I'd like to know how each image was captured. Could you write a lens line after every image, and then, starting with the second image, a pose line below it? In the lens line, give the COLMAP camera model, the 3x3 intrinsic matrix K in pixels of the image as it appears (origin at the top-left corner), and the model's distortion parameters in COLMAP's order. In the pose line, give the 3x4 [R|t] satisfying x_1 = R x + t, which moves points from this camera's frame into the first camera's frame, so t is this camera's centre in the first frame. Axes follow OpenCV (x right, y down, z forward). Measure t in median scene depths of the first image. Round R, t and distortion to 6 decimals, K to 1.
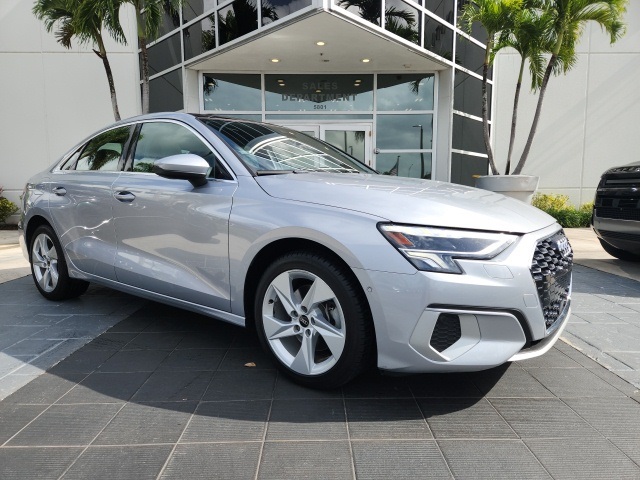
lens RADIAL K [[430.9, 0, 320.0], [0, 430.9, 240.0], [0, 0, 1]] dist [0.069000, -0.061485]
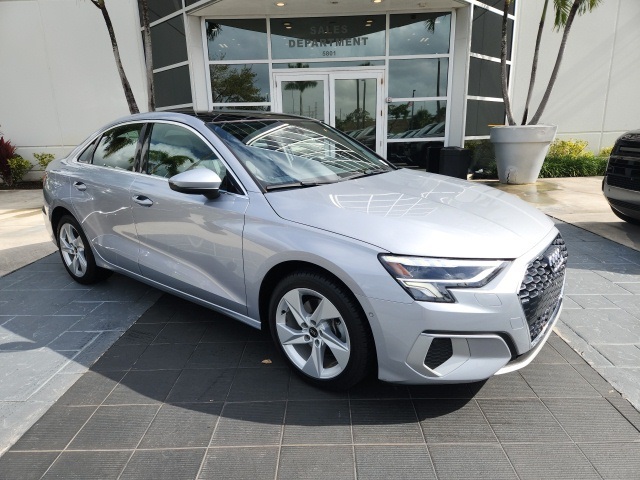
lens RADIAL K [[426.1, 0, 318.9], [0, 426.1, 255.2], [0, 0, 1]] dist [0.070565, -0.063131]
pose [[0.999382, -0.014610, -0.031973, 0.012766], [0.019327, 0.988102, 0.152582, -0.144057], [0.029364, -0.153105, 0.987774, -0.048195]]
